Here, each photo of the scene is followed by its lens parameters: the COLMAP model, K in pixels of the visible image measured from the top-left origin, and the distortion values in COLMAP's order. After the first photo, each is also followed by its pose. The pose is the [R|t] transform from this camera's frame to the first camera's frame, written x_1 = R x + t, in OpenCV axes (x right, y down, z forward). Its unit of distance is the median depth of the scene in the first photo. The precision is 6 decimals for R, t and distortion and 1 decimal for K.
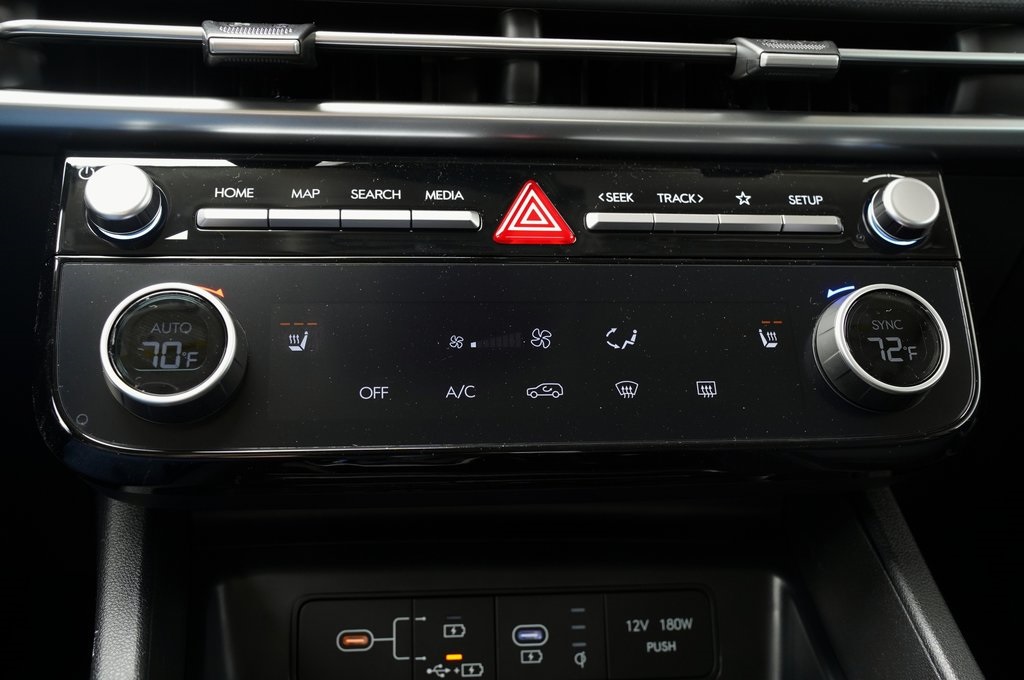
lens RADIAL K [[1012.3, 0, 511.9], [0, 1012.3, 334.6], [0, 0, 1]] dist [-0.014434, 0.000000]
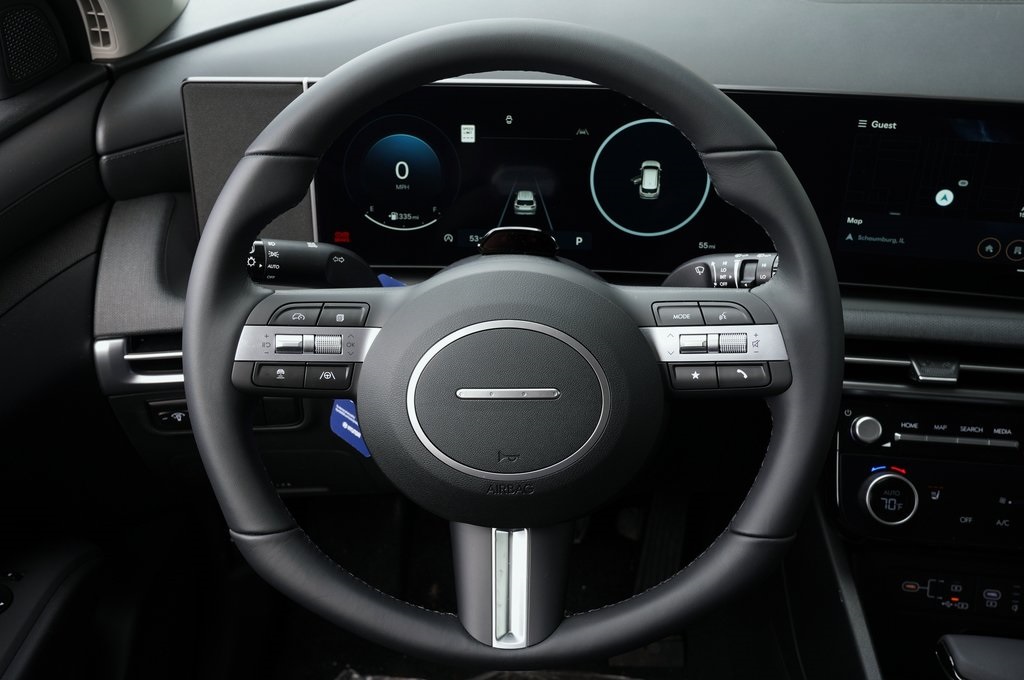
lens RADIAL K [[1021.3, 0, 510.8], [0, 1021.3, 373.8], [0, 0, 1]] dist [0.002060, 0.000000]
pose [[0.972102, 0.107097, -0.208683, -0.676898], [-0.039415, 0.951611, 0.304766, -0.919062], [0.231224, -0.288039, 0.929284, -1.352805]]
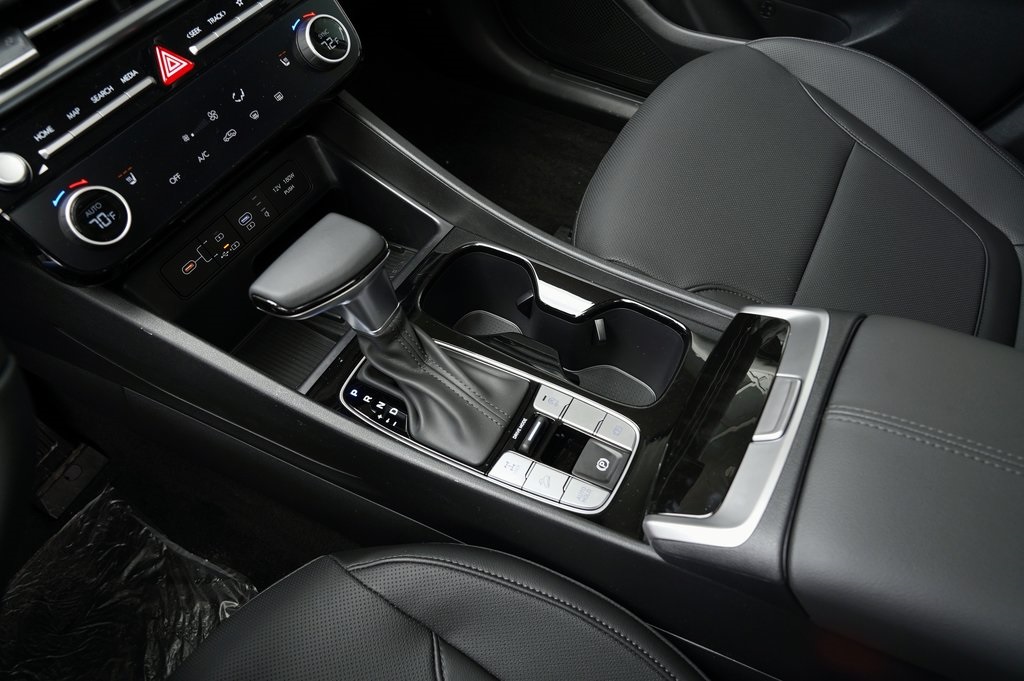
lens RADIAL K [[712.1, 0, 507.4], [0, 712.1, 345.0], [0, 0, 1]] dist [-0.125532, 0.087118]
pose [[0.644159, -0.658096, 0.389831, -0.468756], [0.251775, 0.663683, 0.704367, -0.556870], [-0.722266, -0.355575, 0.593210, -0.553150]]
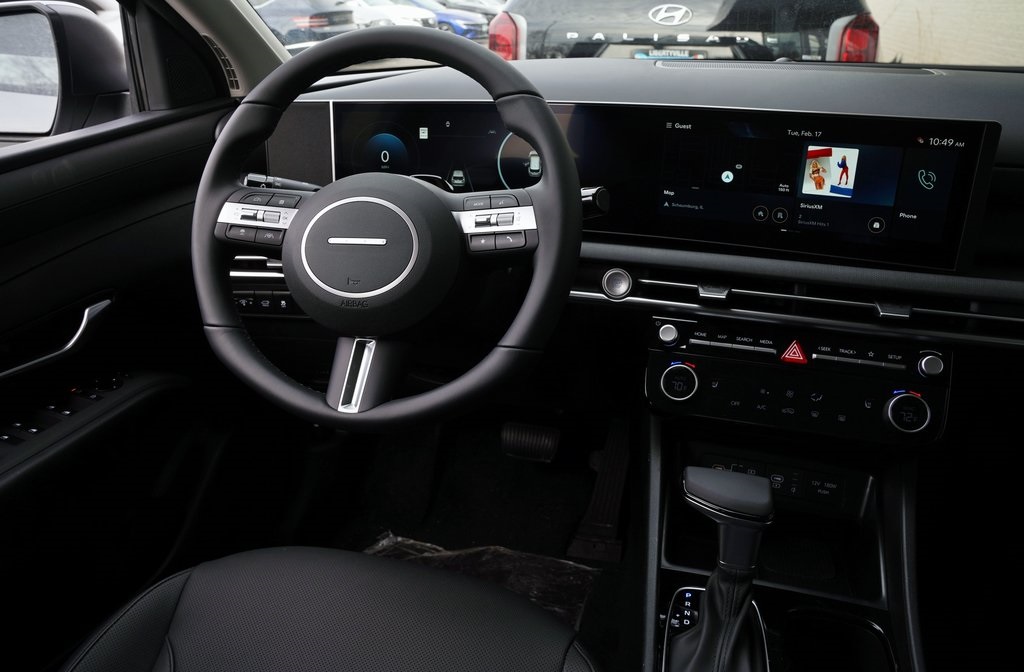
lens RADIAL K [[712.1, 0, 510.5], [0, 712.1, 335.5], [0, 0, 1]] dist [-0.125532, 0.087118]
pose [[0.896153, 0.142325, -0.420302, 0.134719], [-0.072458, 0.981390, 0.177831, -0.488621], [0.437790, -0.128910, 0.889788, -1.285497]]
